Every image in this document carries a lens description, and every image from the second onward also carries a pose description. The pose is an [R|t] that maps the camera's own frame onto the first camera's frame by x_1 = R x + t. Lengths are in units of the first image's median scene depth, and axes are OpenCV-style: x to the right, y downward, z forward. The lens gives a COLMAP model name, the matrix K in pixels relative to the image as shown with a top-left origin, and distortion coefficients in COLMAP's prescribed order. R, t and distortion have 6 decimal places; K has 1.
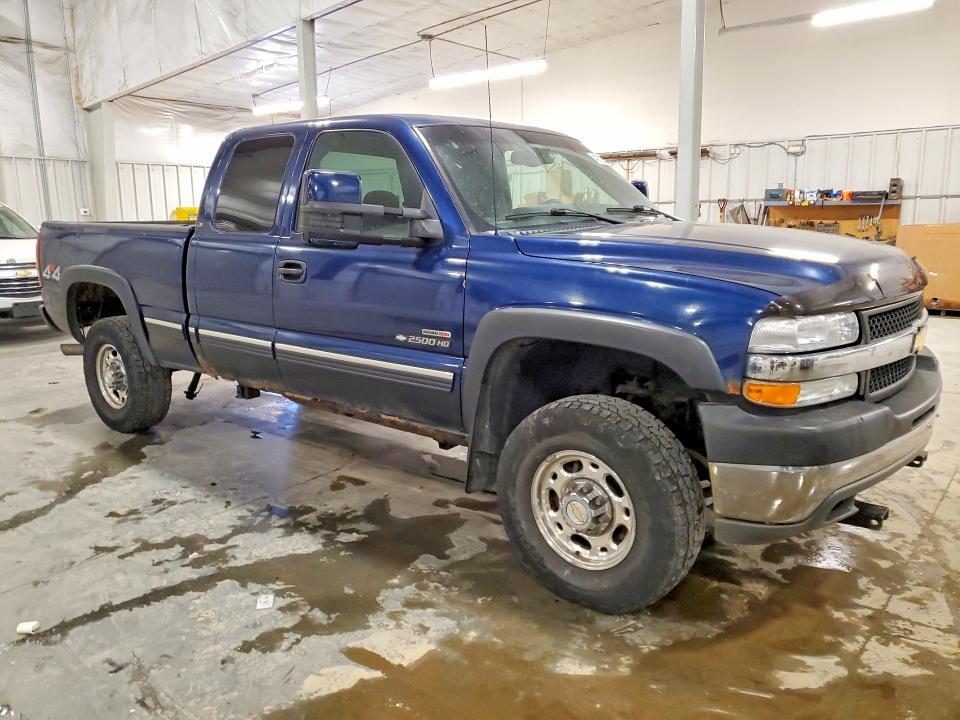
lens RADIAL K [[742.1, 0, 480.9], [0, 742.1, 358.5], [0, 0, 1]] dist [0.004726, 0.019547]
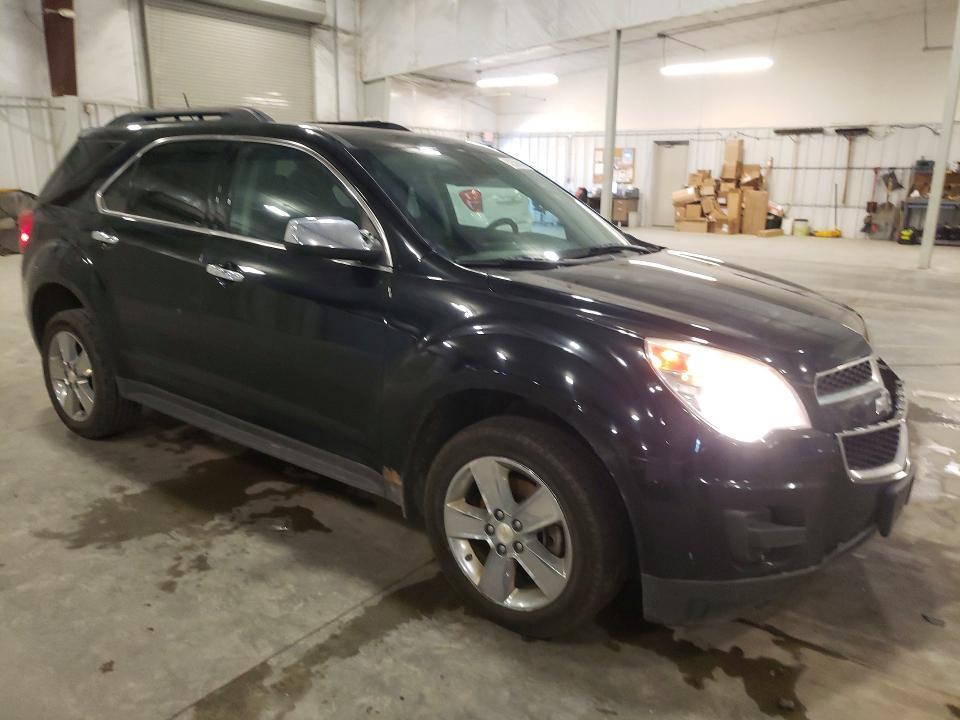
lens RADIAL K [[742.1, 0, 479.8], [0, 742.1, 363.0], [0, 0, 1]] dist [0.004726, 0.019547]
pose [[0.999178, 0.014200, 0.037966, -1.404513], [-0.016631, 0.997780, 0.064480, 0.205219], [-0.036966, -0.065058, 0.997197, -1.081175]]
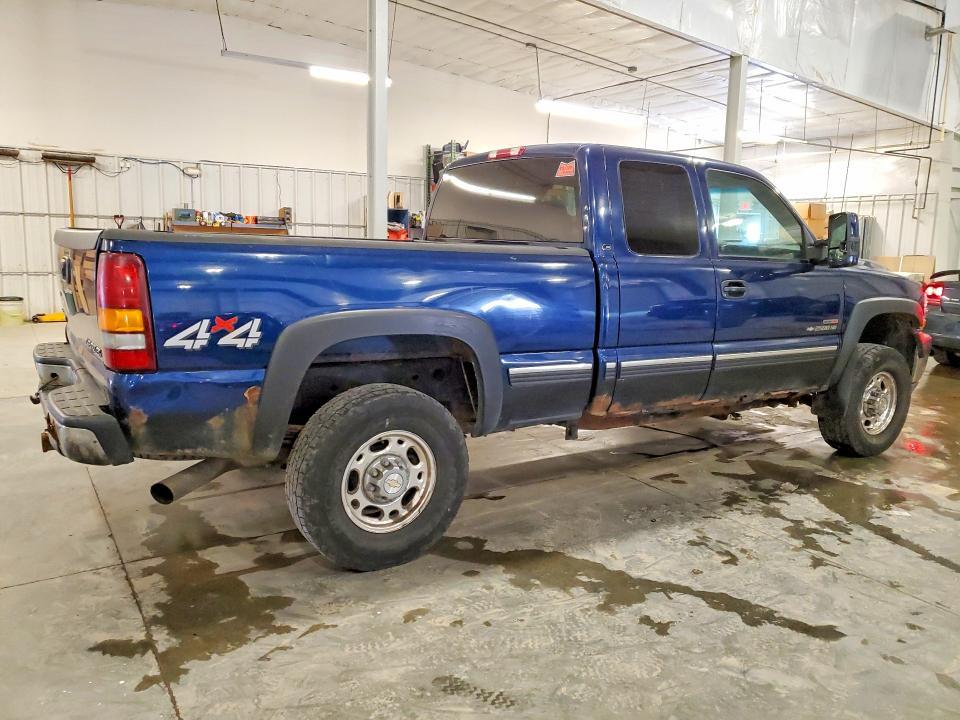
lens RADIAL K [[742.1, 0, 501.8], [0, 742.1, 358.6], [0, 0, 1]] dist [0.004726, 0.019547]
pose [[0.305967, -0.130984, 0.942988, -1.355695], [0.152901, 0.984394, 0.087124, -0.154067], [-0.939684, 0.117527, 0.321220, 0.901461]]
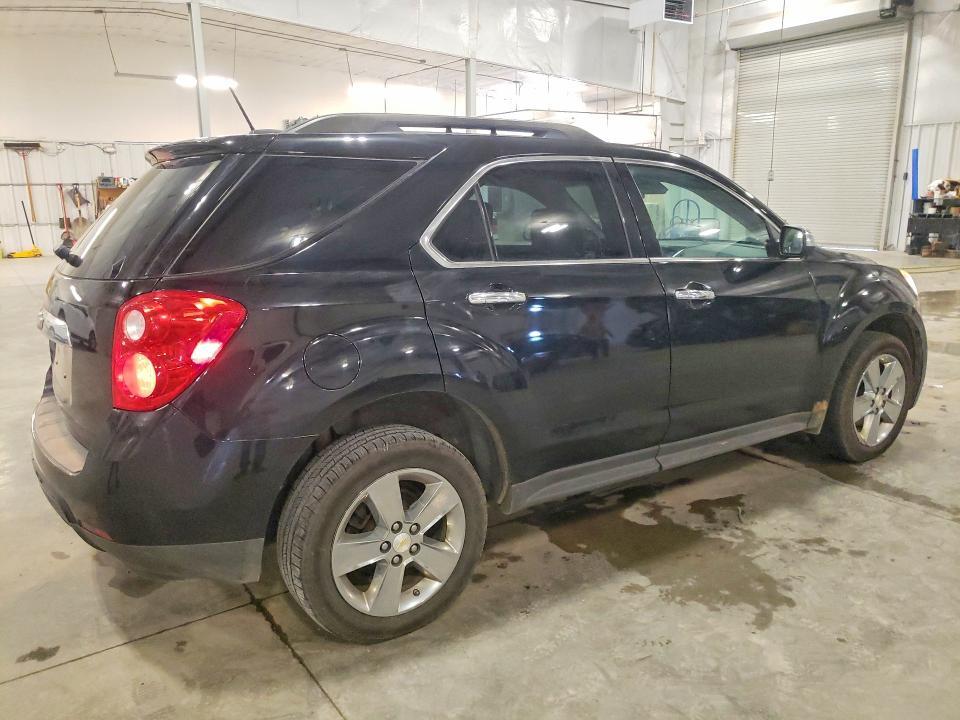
lens RADIAL K [[742.1, 0, 472.4], [0, 742.1, 361.3], [0, 0, 1]] dist [0.004726, 0.019547]
pose [[0.303847, -0.214214, 0.928326, -2.451882], [0.188833, 0.968604, 0.161702, 0.063213], [-0.933820, 0.126165, 0.334758, -0.321890]]
